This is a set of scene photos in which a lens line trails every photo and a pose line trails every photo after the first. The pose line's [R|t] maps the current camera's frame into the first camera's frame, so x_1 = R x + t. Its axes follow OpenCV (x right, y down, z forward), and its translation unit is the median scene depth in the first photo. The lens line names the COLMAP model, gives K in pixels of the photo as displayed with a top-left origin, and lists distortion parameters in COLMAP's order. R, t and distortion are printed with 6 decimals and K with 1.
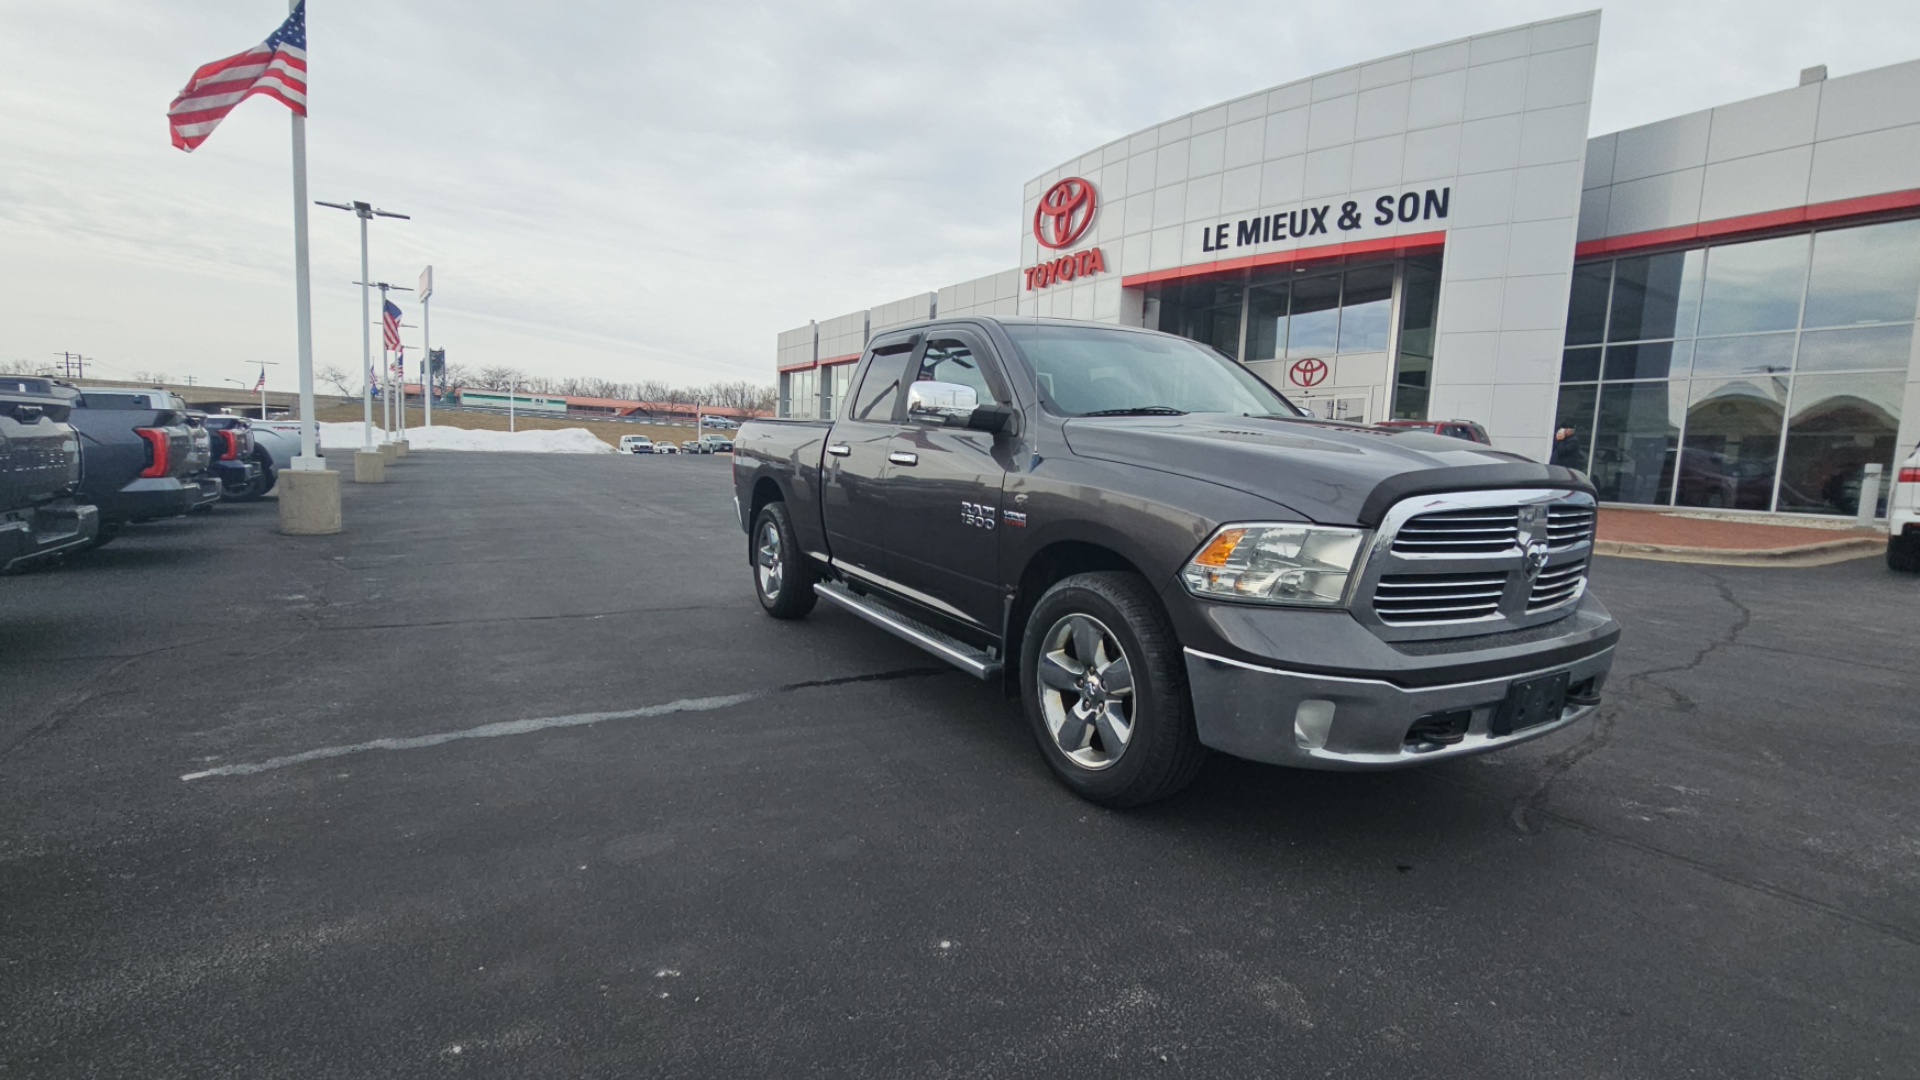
lens RADIAL K [[851.6, 0, 973.5], [0, 851.6, 553.4], [0, 0, 1]] dist [0.008702, -0.006517]
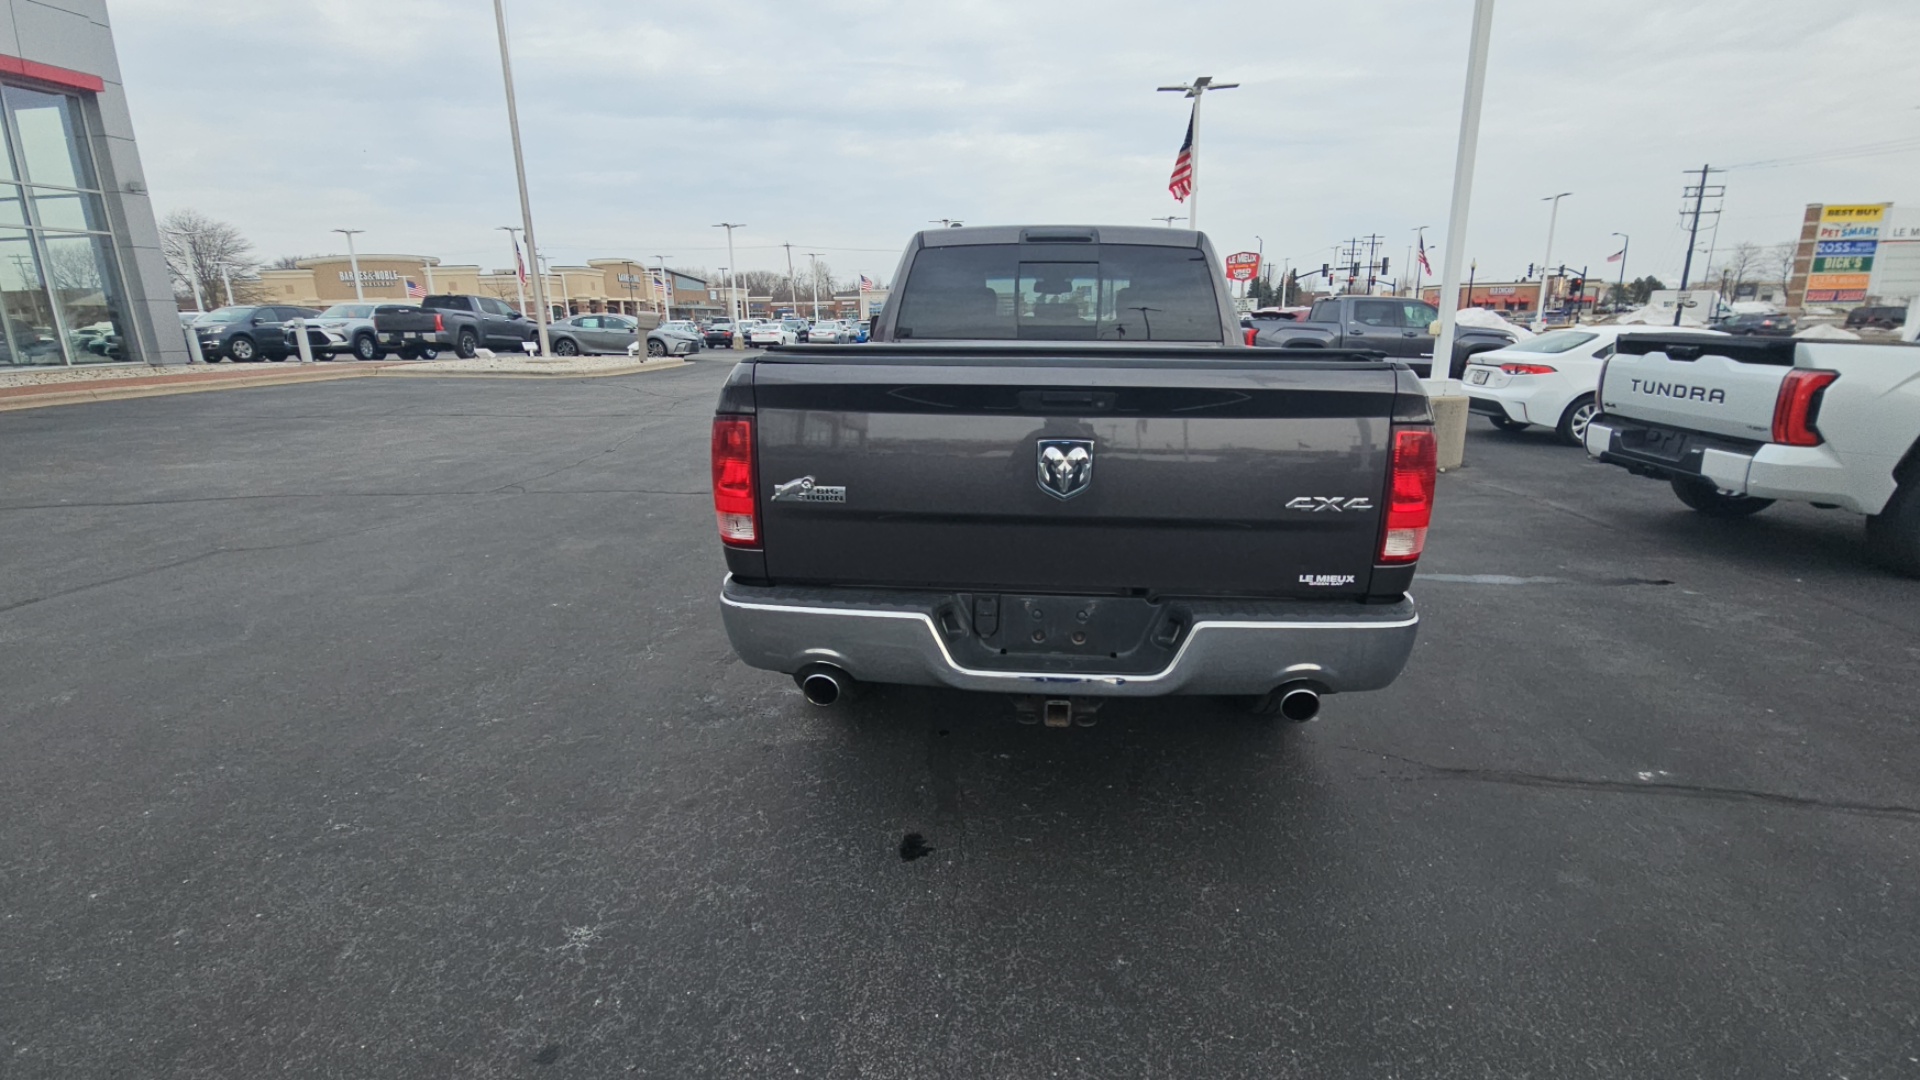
lens RADIAL K [[851.6, 0, 981.0], [0, 851.6, 548.9], [0, 0, 1]] dist [0.008702, -0.006517]
pose [[-0.820445, -0.182010, 0.541980, -0.118690], [0.043606, 0.925290, 0.376746, -0.080977], [-0.570060, 0.332733, -0.751213, 0.500461]]
